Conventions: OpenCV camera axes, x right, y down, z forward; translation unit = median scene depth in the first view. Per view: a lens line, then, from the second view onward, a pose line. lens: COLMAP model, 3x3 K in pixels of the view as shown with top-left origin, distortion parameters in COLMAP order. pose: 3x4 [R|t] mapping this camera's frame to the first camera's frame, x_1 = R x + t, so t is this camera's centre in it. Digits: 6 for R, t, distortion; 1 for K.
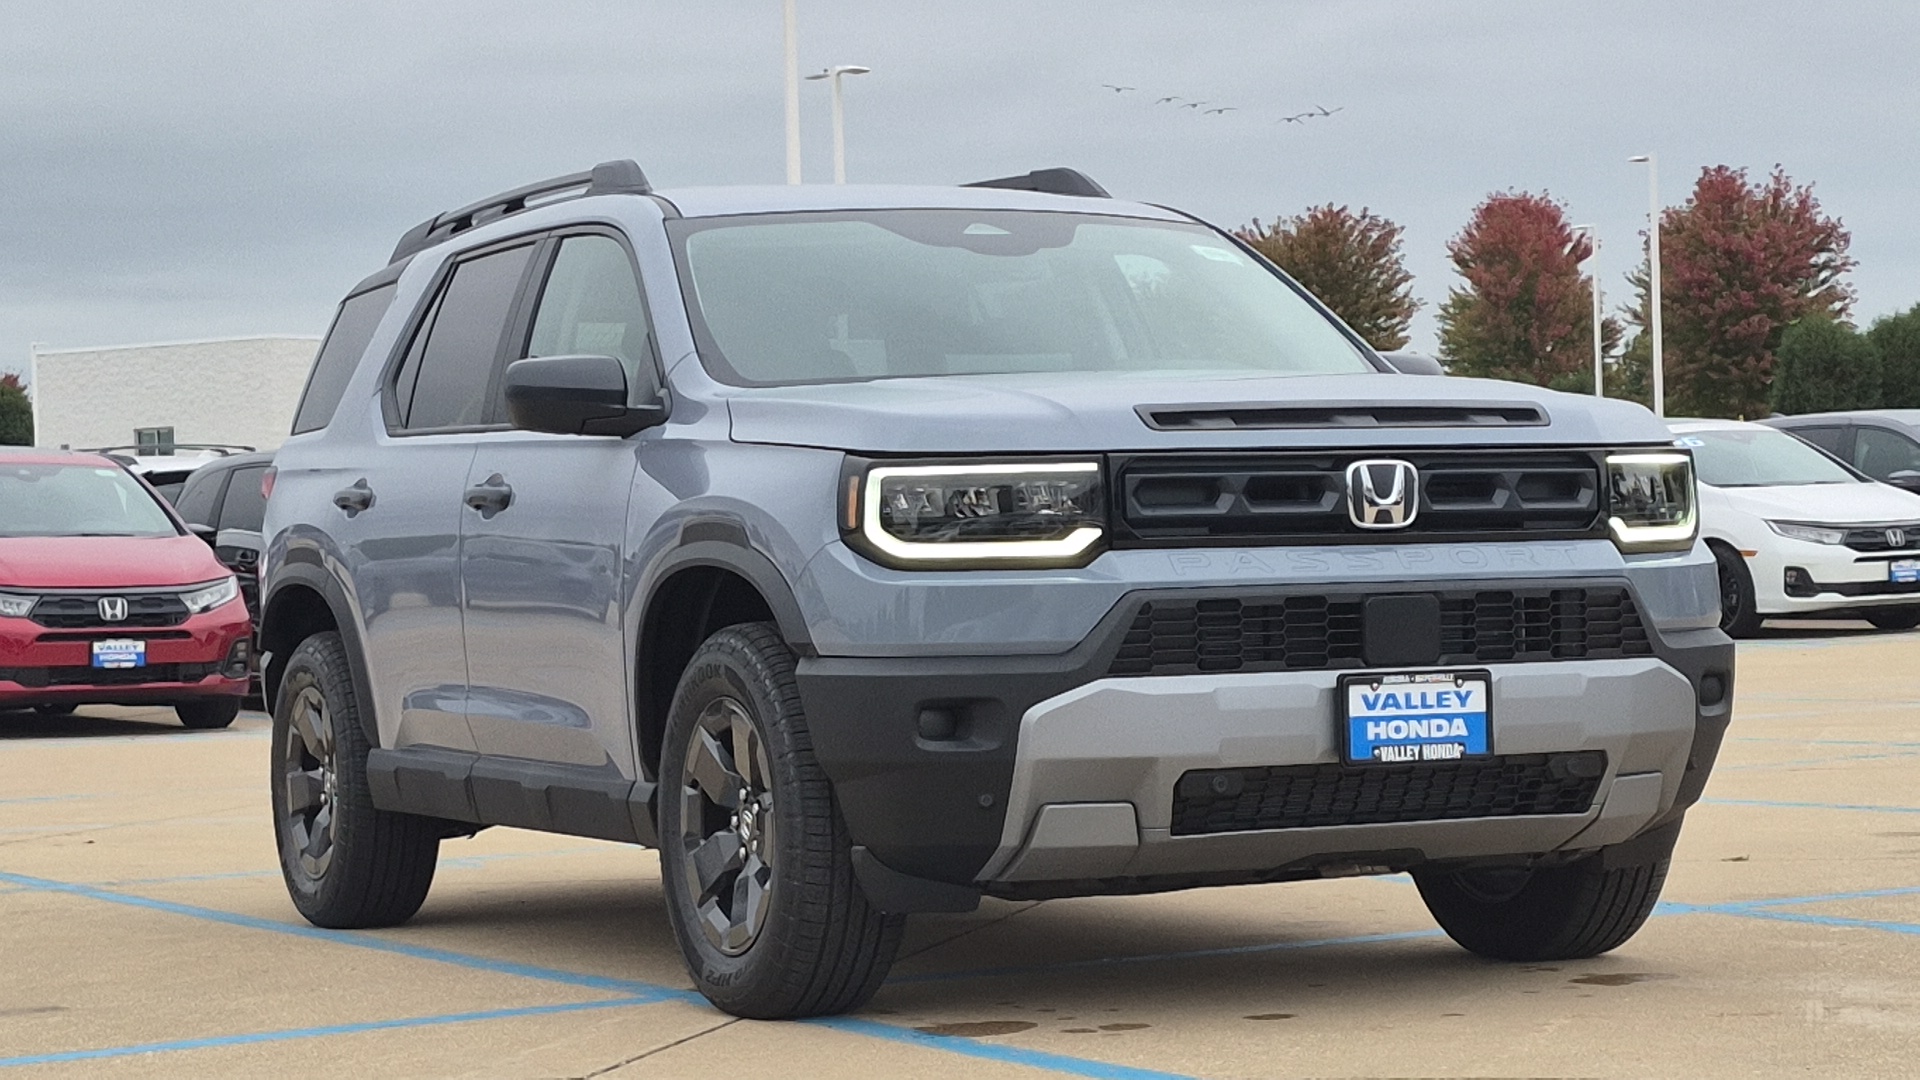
lens RADIAL K [[4364.5, 0, 953.3], [0, 4364.5, 535.4], [0, 0, 1]] dist [-0.044622, 0.000000]
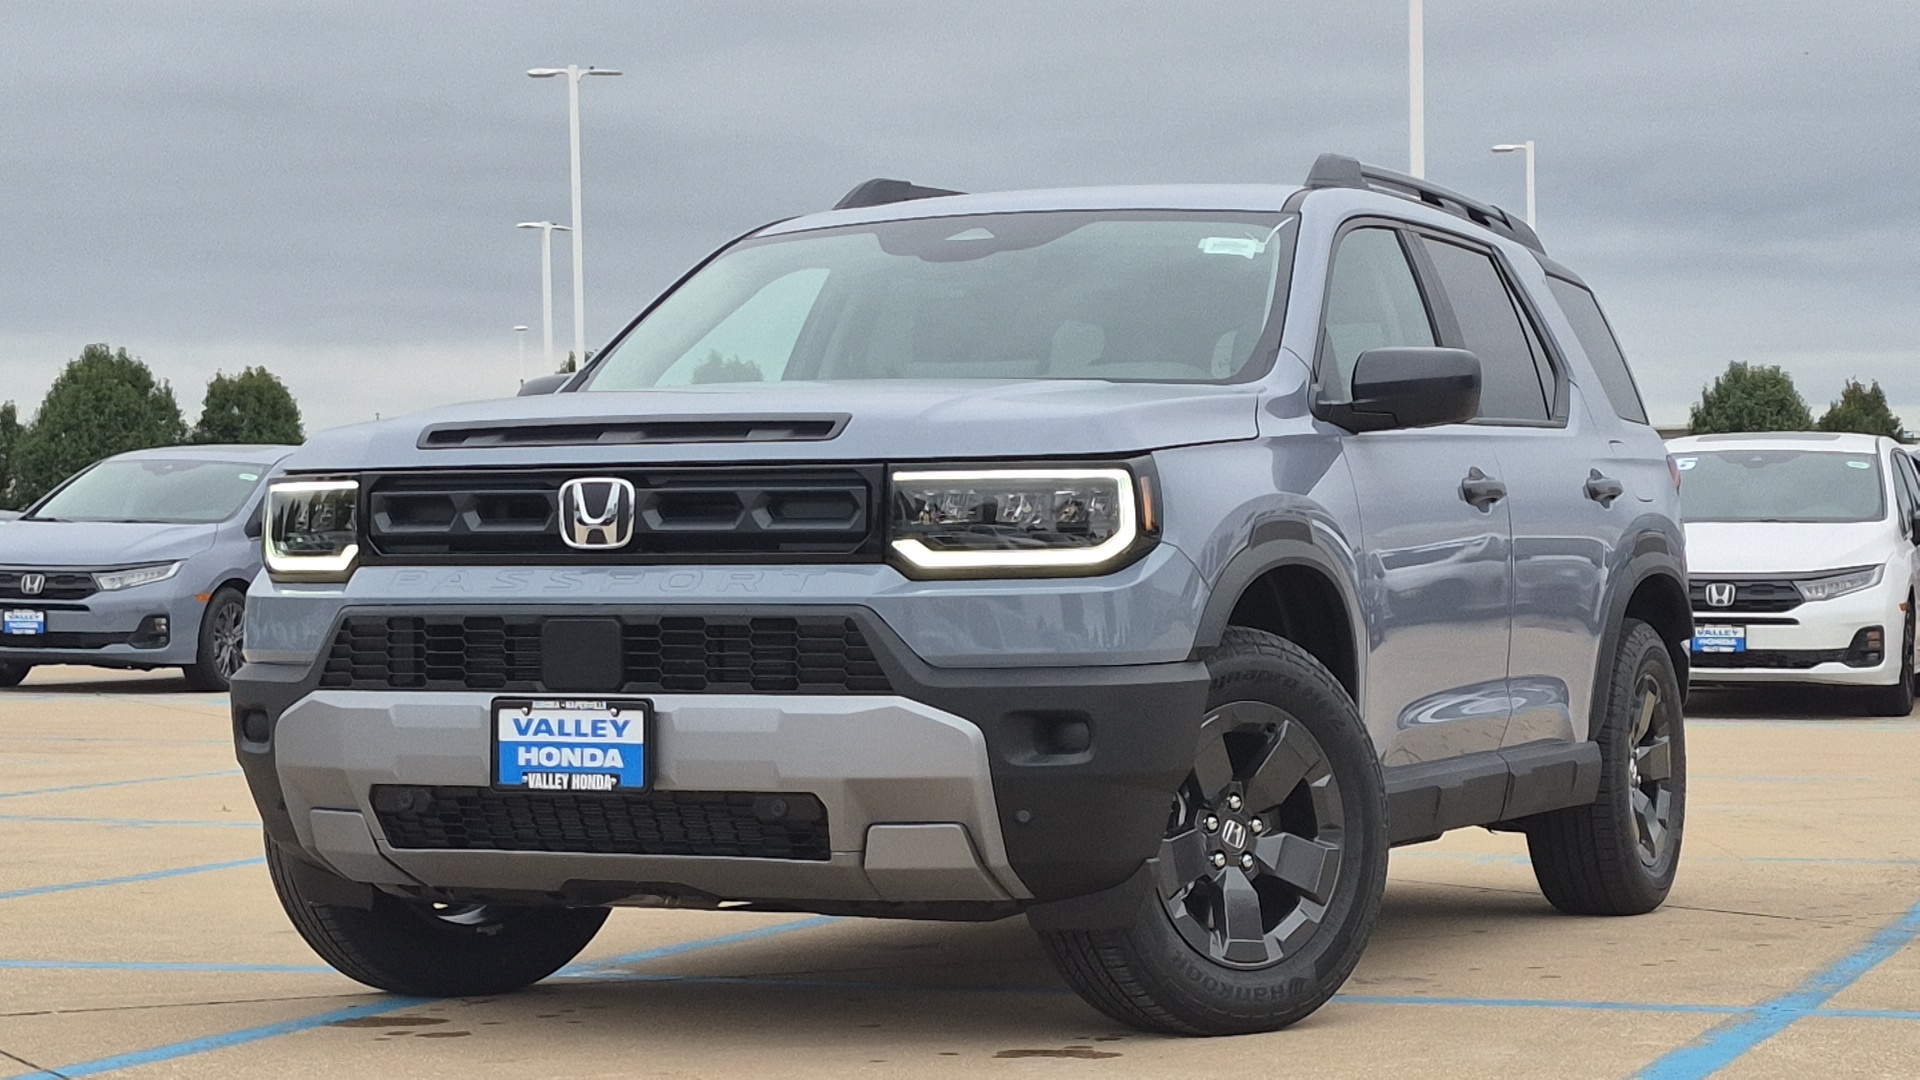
lens RADIAL K [[4055.9, 0, 942.3], [0, 4055.9, 550.3], [0, 0, 1]] dist [0.047804, 0.000000]
pose [[0.651630, 0.016965, -0.758347, 0.838688], [-0.006608, 0.999839, 0.016689, -0.016964], [0.758508, -0.005865, 0.651637, 0.475809]]
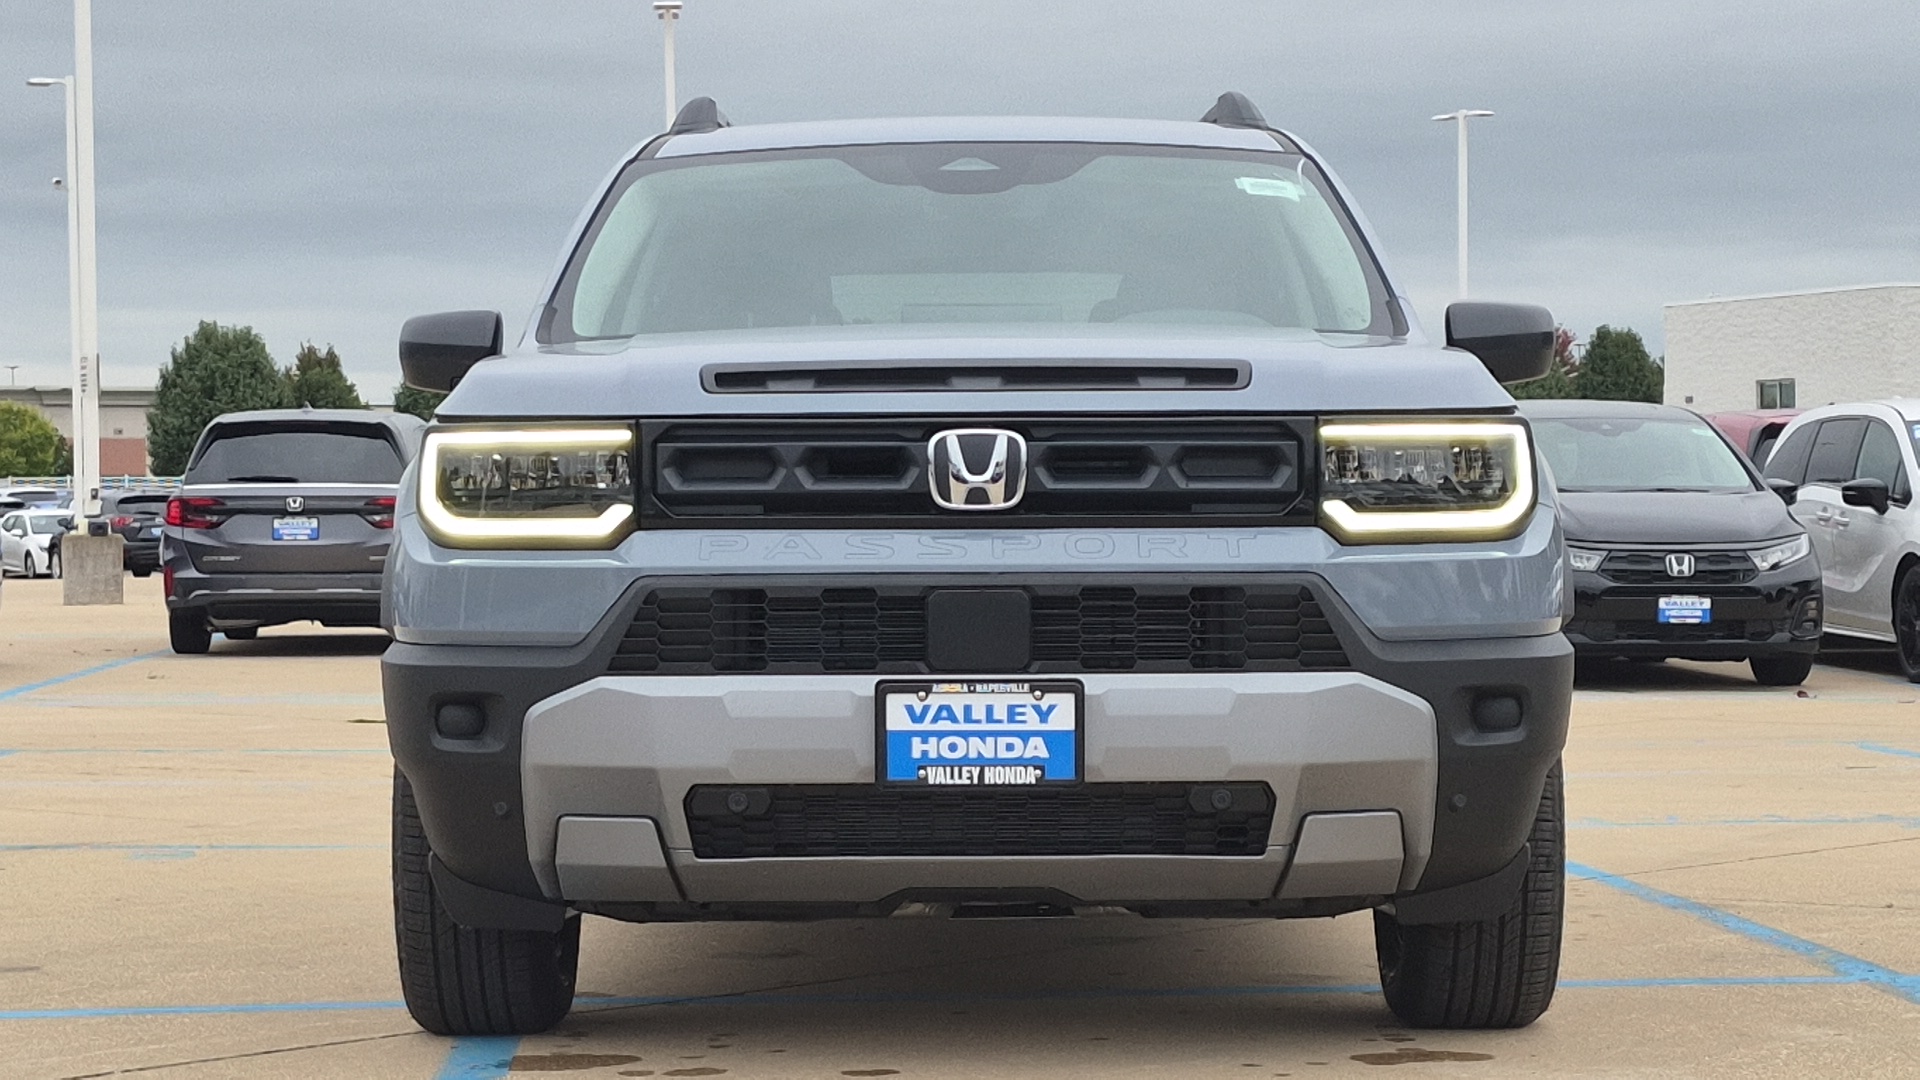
lens RADIAL K [[4364.5, 0, 973.1], [0, 4364.5, 540.6], [0, 0, 1]] dist [-0.044622, 0.000000]
pose [[0.909532, 0.019938, -0.415155, 0.455152], [-0.014817, 0.999769, 0.015551, -0.008945], [0.415369, -0.007993, 0.909618, 0.228022]]
